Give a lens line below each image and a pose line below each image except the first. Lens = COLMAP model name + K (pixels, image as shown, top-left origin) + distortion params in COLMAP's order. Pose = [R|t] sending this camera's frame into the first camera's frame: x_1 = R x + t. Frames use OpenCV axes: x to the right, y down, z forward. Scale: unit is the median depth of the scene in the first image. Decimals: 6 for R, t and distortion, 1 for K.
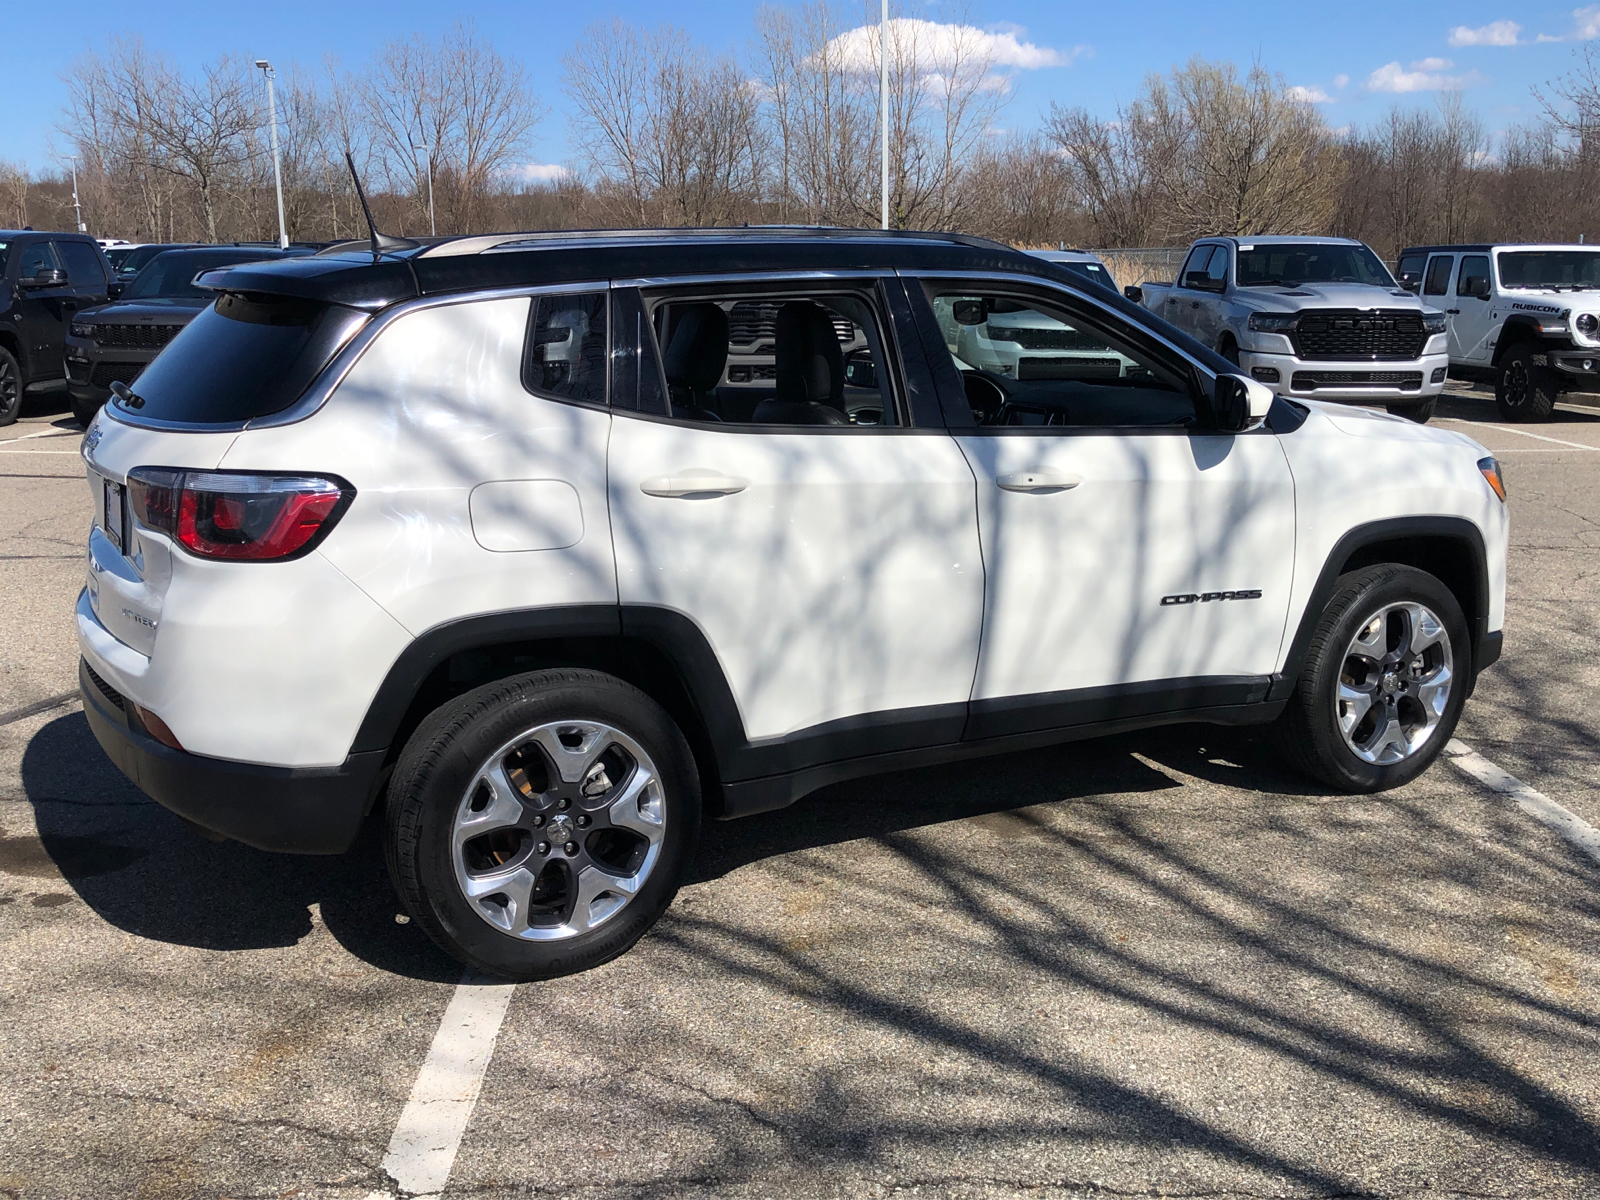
lens RADIAL K [[1586.0, 0, 800.0], [0, 1586.0, 600.0], [0, 0, 1]] dist [0.083197, -0.191600]
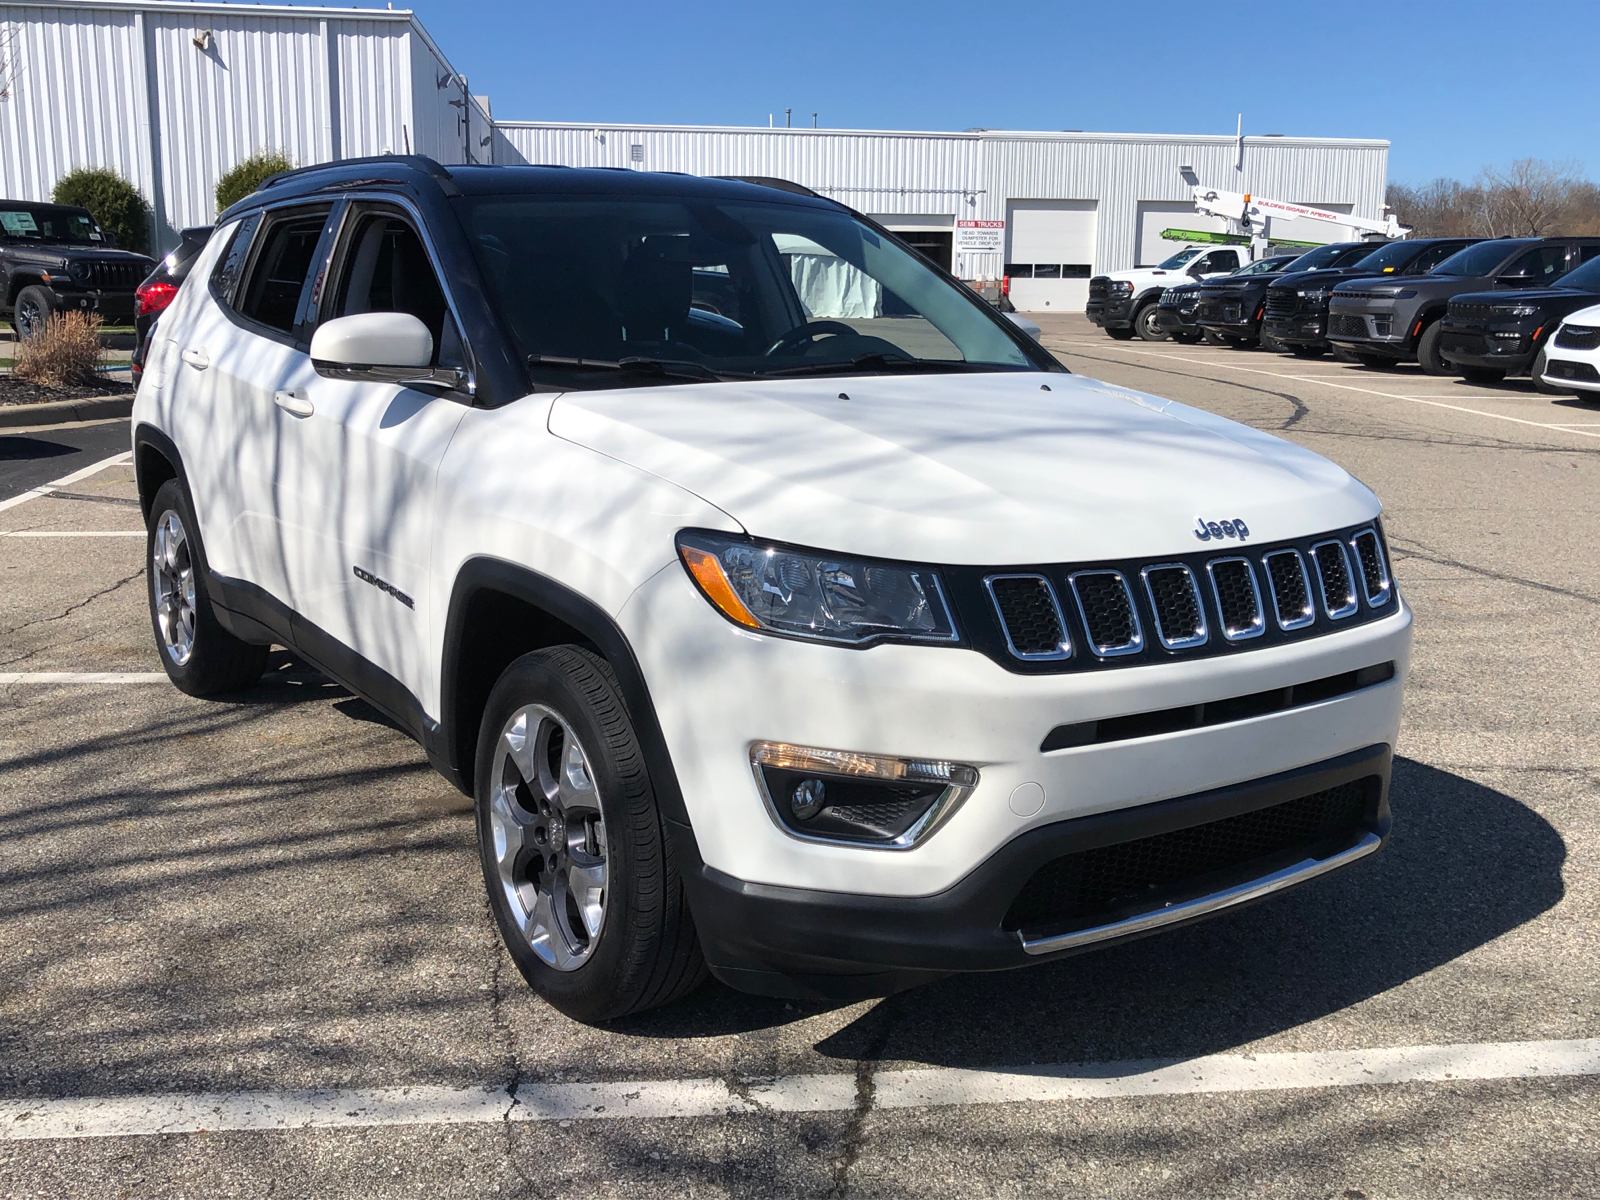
lens RADIAL K [[1586.0, 0, 800.0], [0, 1586.0, 600.0], [0, 0, 1]] dist [0.083197, -0.191600]
pose [[0.098234, 0.208090, -0.973164, 1.228559], [-0.223748, 0.957475, 0.182149, -0.218637], [0.969684, 0.199850, 0.140617, 1.251031]]
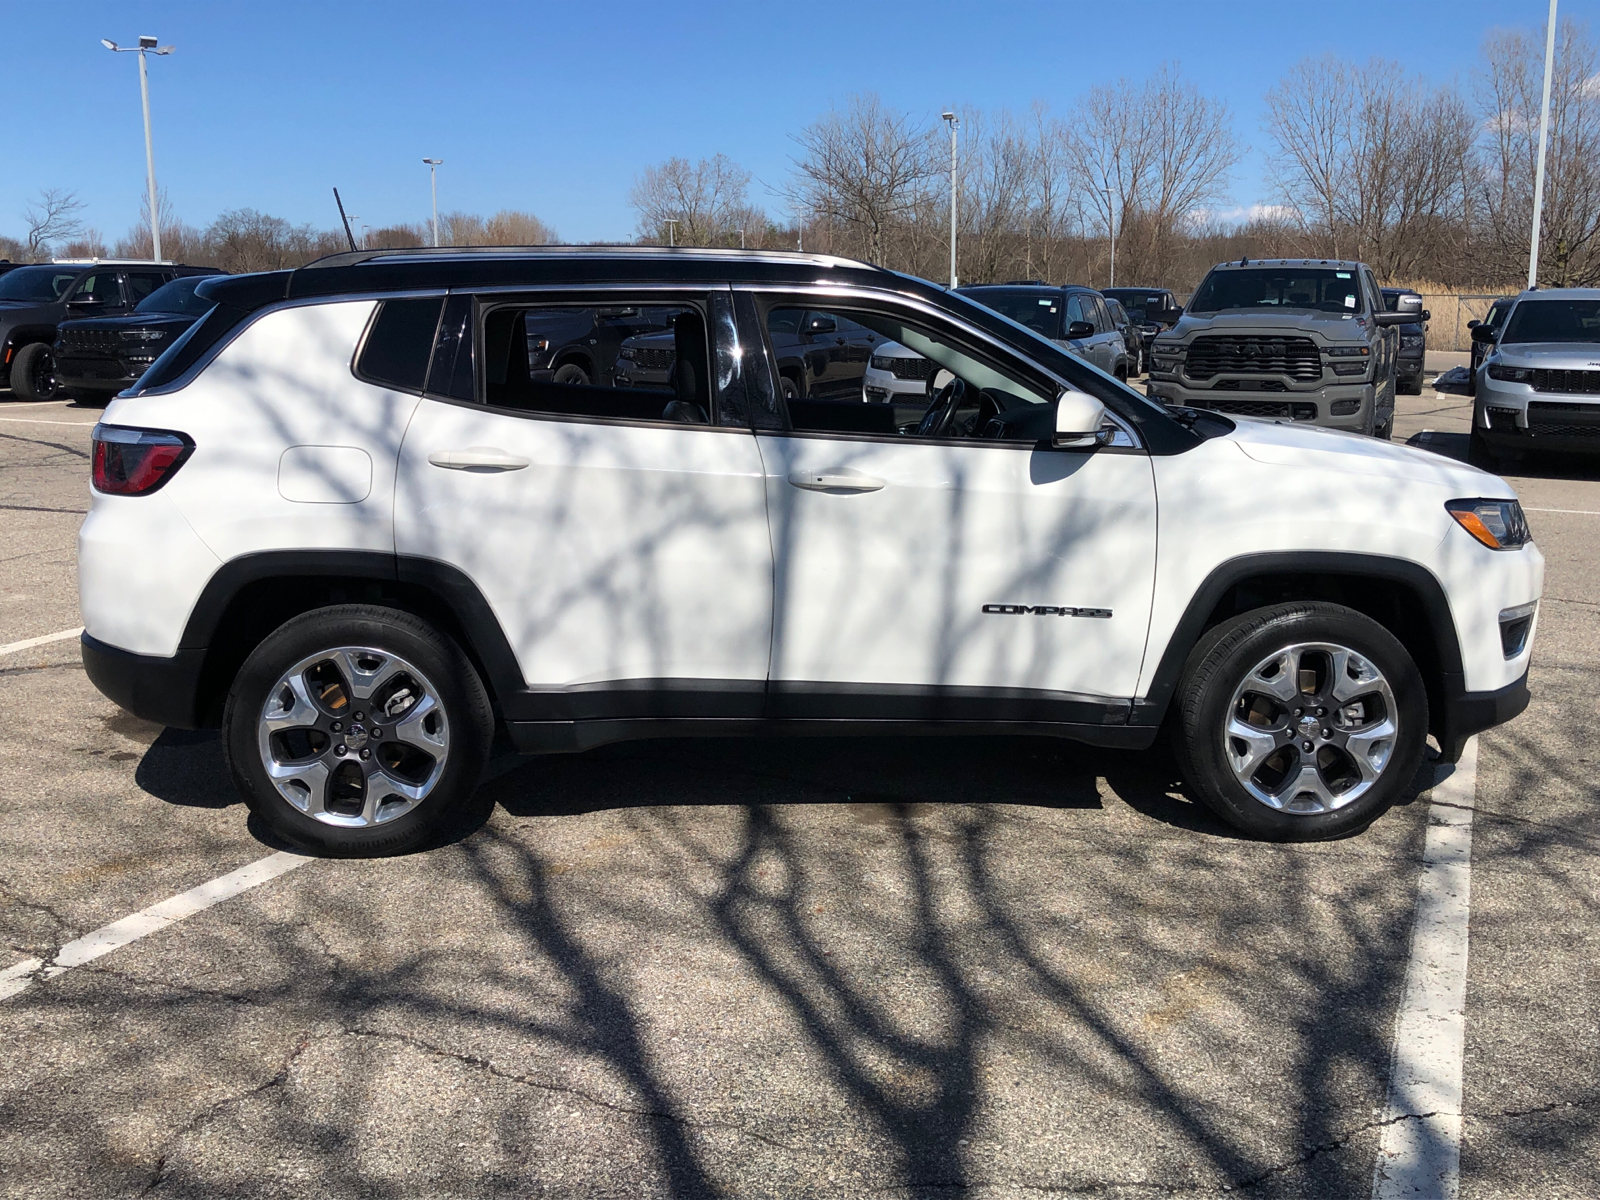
lens RADIAL K [[1586.0, 0, 800.0], [0, 1586.0, 600.0], [0, 0, 1]] dist [0.083197, -0.191600]
pose [[0.909246, 0.086064, -0.407264, 0.601325], [-0.096200, 0.995352, -0.004434, 0.012472], [0.404989, 0.043210, 0.913300, 0.017913]]
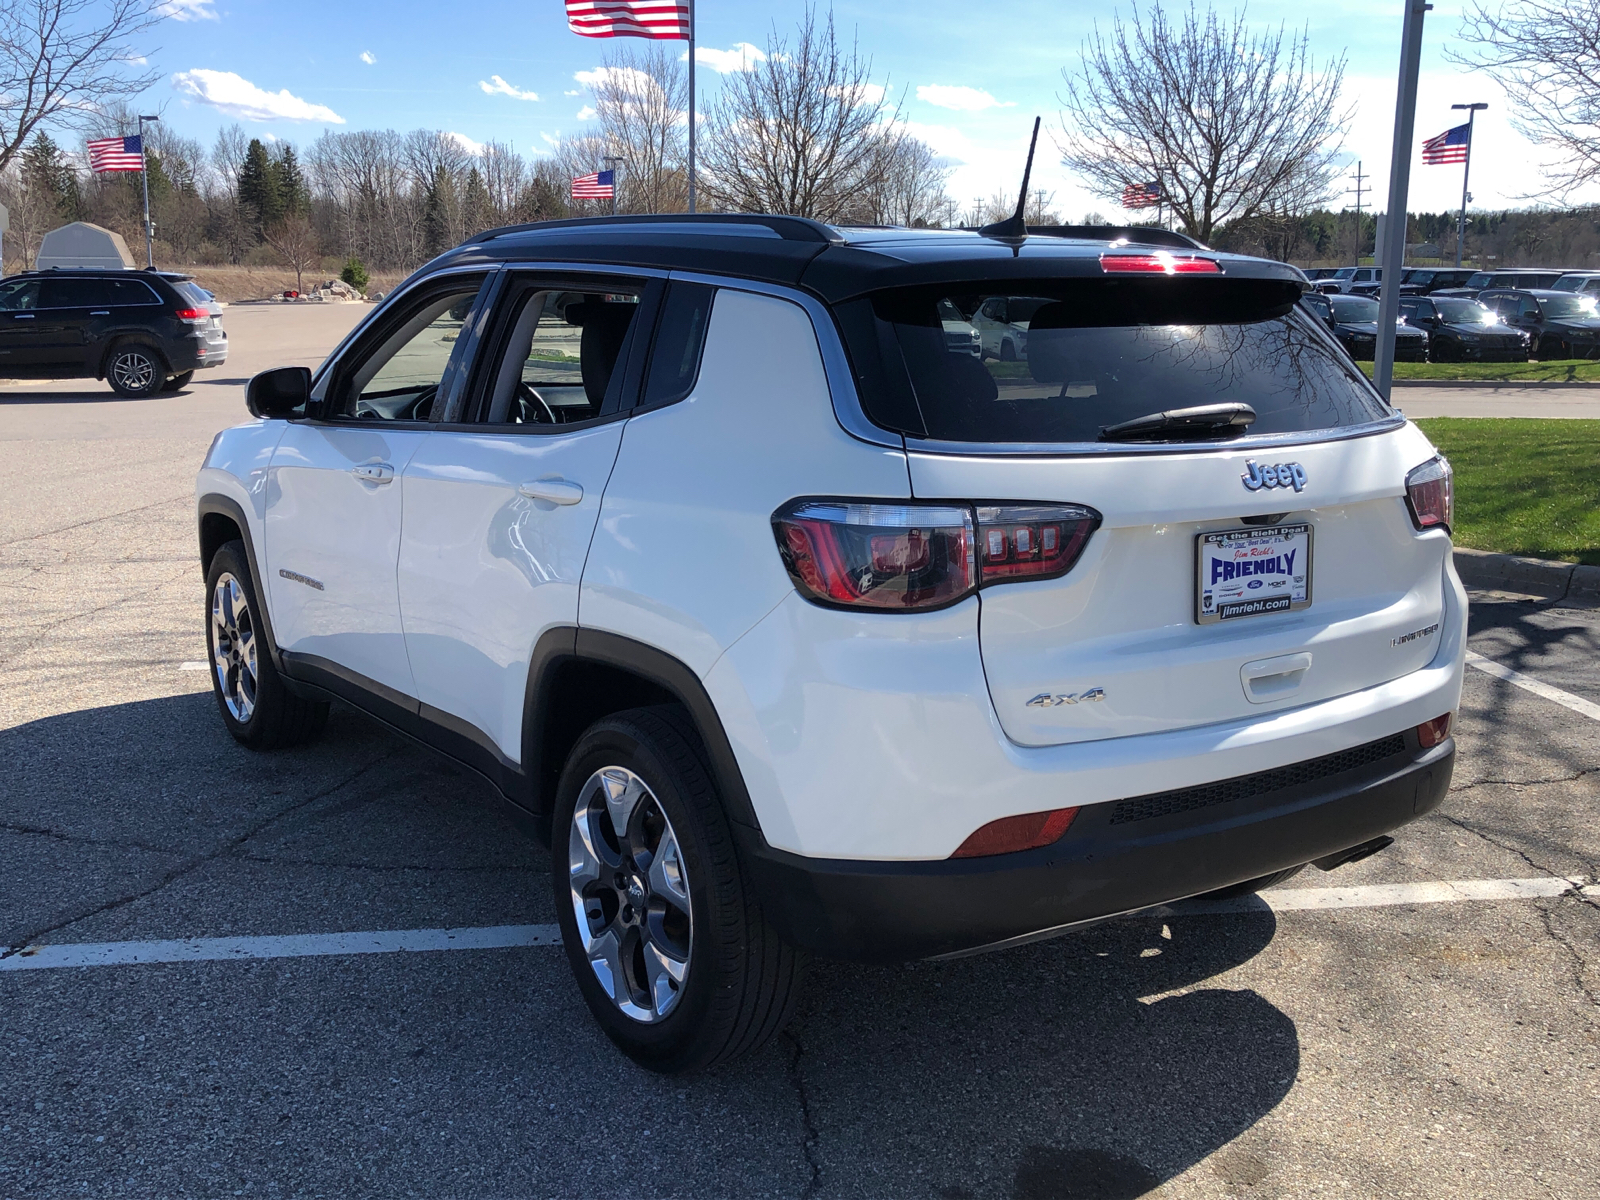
lens RADIAL K [[1586.0, 0, 800.0], [0, 1586.0, 600.0], [0, 0, 1]] dist [0.083197, -0.191600]
pose [[-0.094092, -0.183916, 0.978428, -1.153010], [0.201131, 0.959011, 0.199609, -0.238172], [-0.975035, 0.215574, -0.053244, 1.253665]]
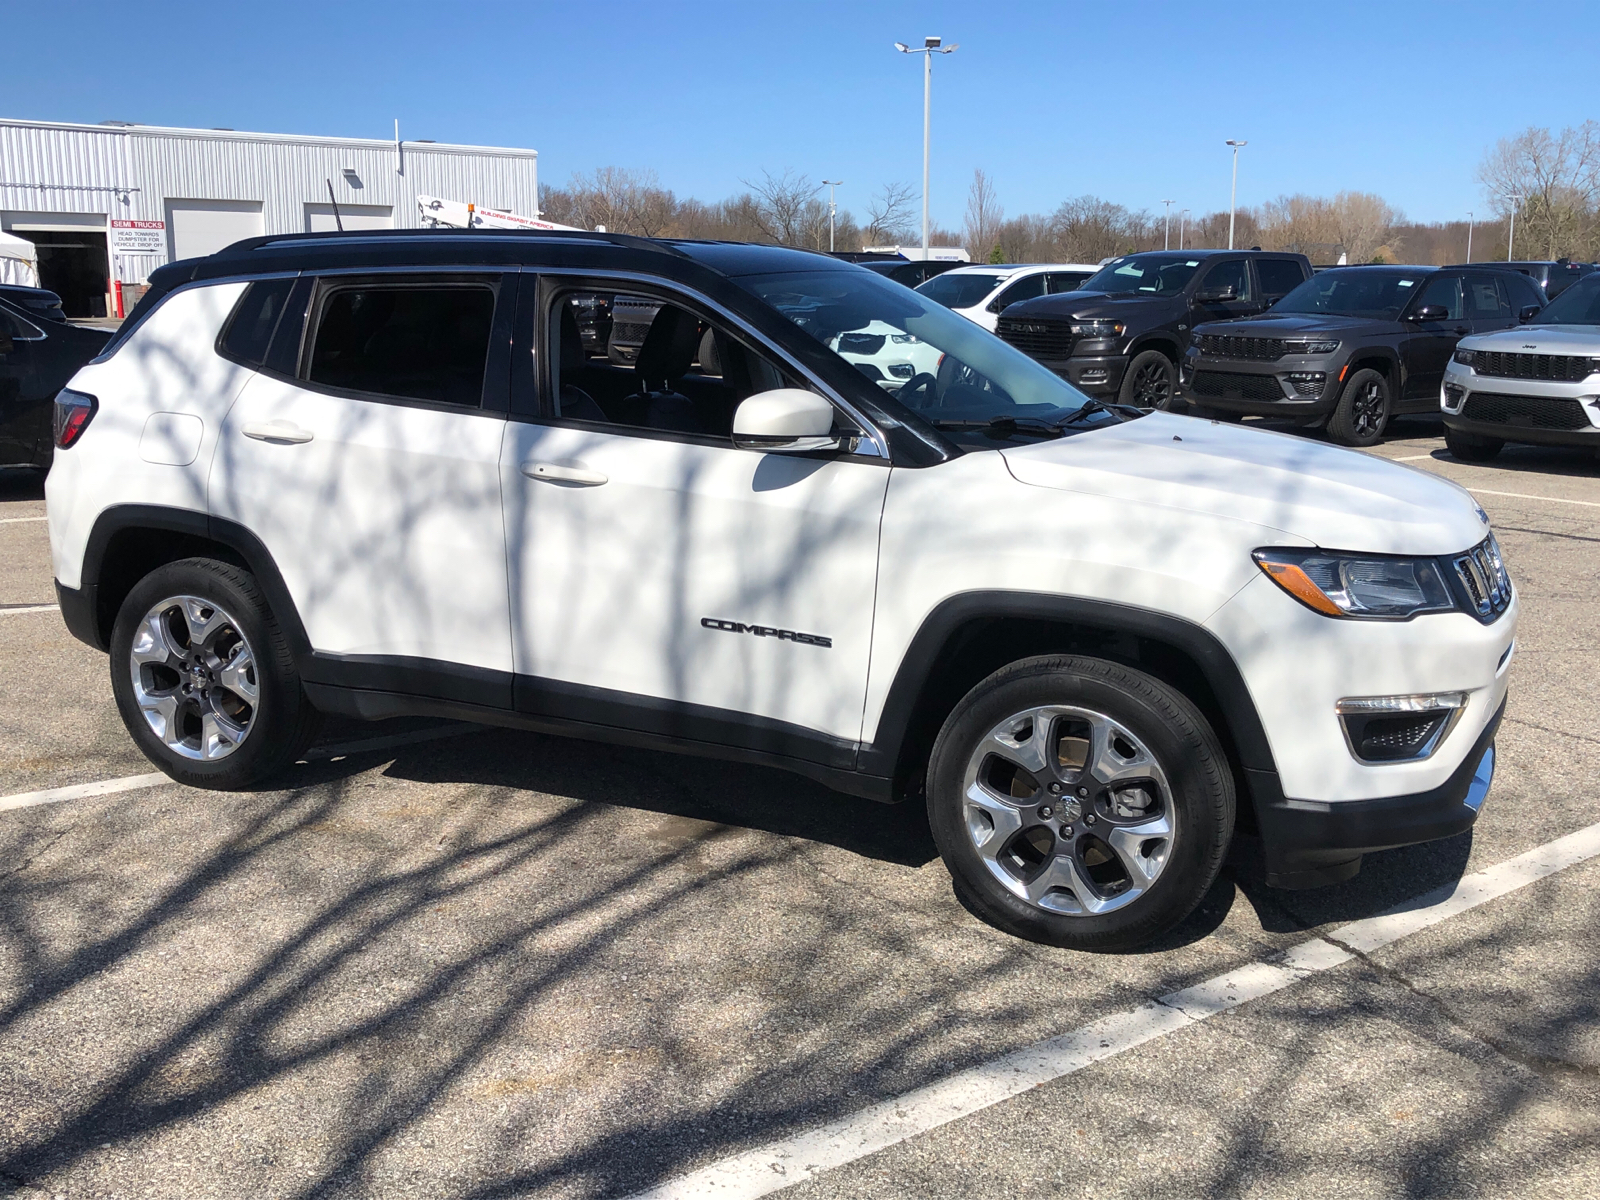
lens RADIAL K [[1586.0, 0, 800.0], [0, 1586.0, 600.0], [0, 0, 1]] dist [0.083197, -0.191600]
pose [[0.591173, 0.168470, -0.788753, 1.119539], [-0.179175, 0.980937, 0.075227, -0.104178], [0.786391, 0.096853, 0.610089, 0.528811]]
